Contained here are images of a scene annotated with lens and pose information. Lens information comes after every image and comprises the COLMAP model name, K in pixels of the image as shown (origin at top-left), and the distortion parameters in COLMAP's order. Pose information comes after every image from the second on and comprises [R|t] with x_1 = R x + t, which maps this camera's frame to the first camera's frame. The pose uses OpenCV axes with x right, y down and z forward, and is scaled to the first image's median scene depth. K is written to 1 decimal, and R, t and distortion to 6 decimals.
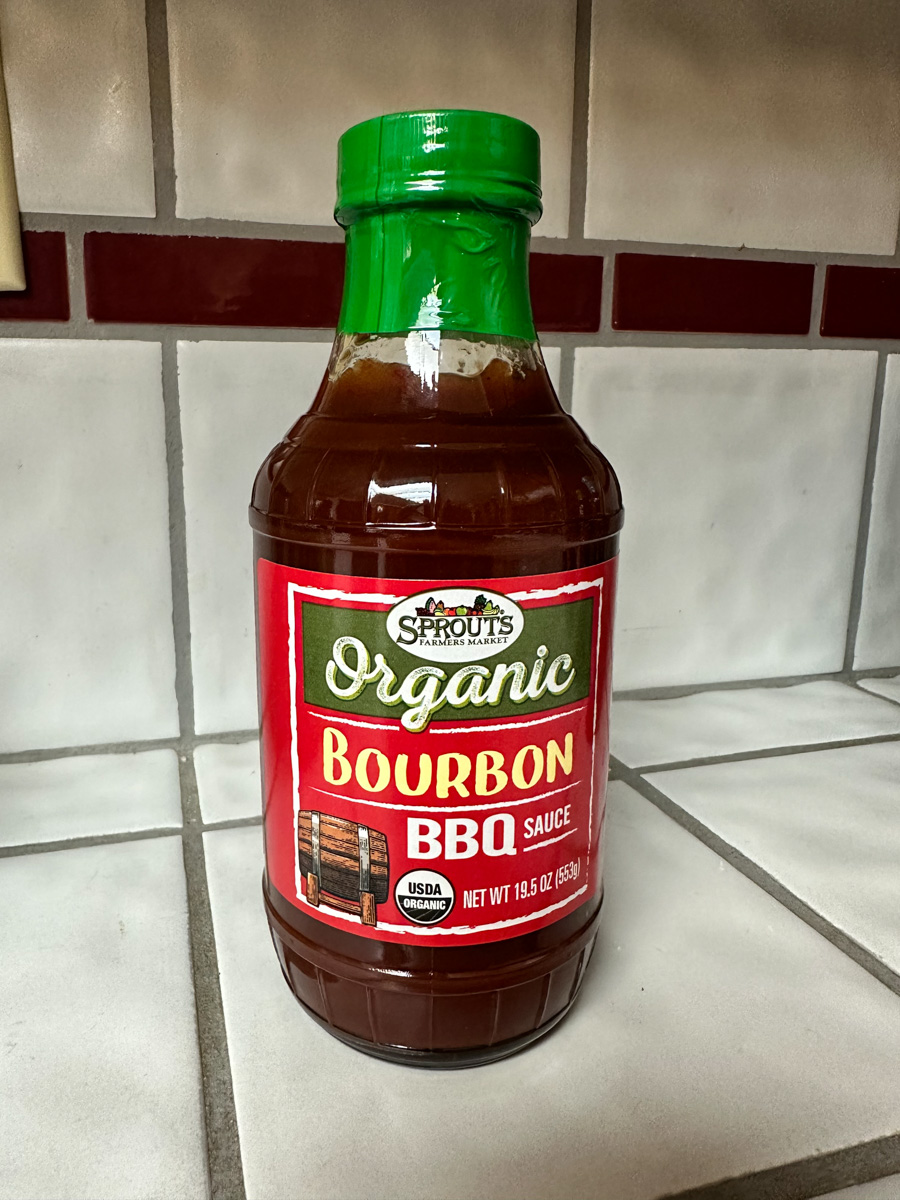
lens RADIAL K [[903.4, 0, 460.0], [0, 903.4, 591.2], [0, 0, 1]] dist [0.000855, 0.002944]
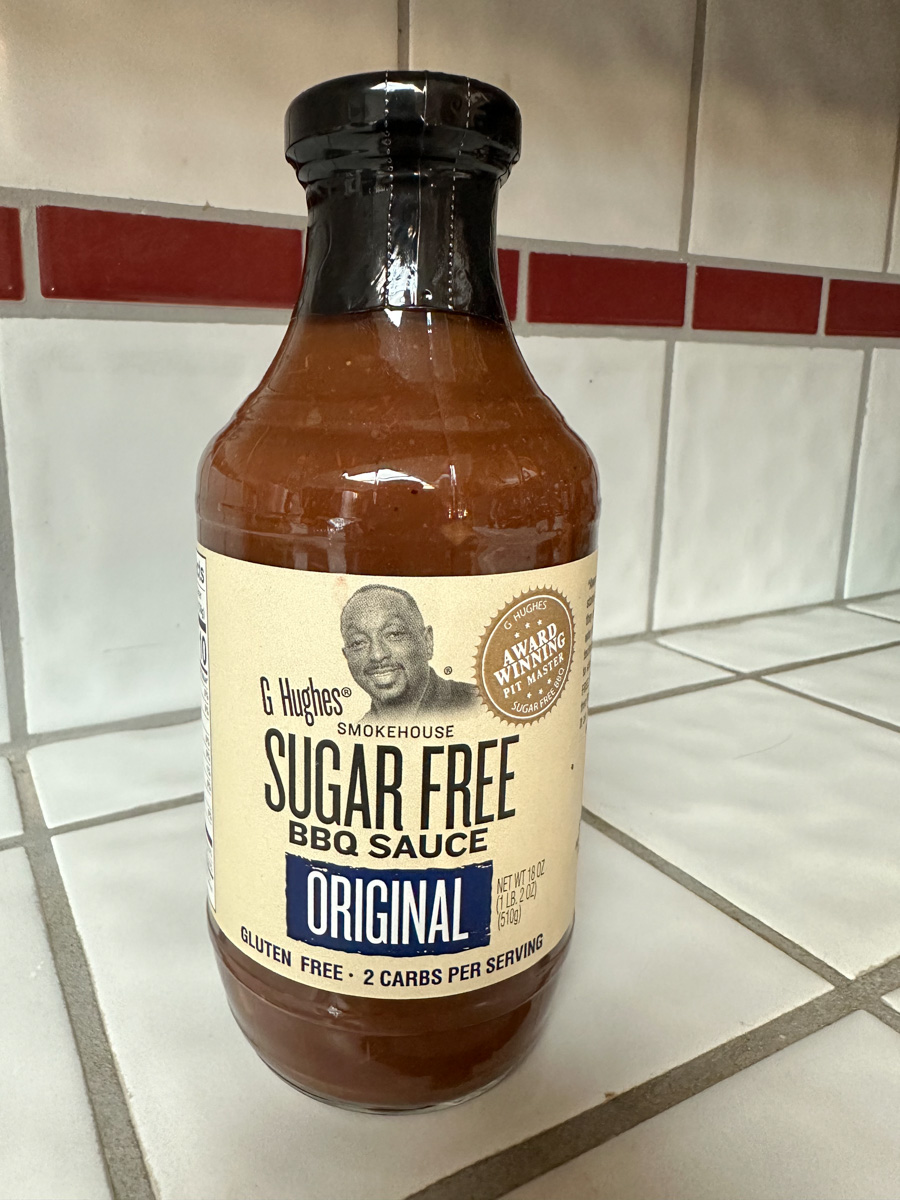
lens RADIAL K [[903.4, 0, 460.0], [0, 903.4, 591.2], [0, 0, 1]] dist [0.000855, 0.002944]
pose [[0.970342, -0.048875, 0.236745, -0.267436], [0.044179, 0.998708, 0.025103, 0.015163], [-0.237666, -0.013900, 0.971247, -0.072676]]
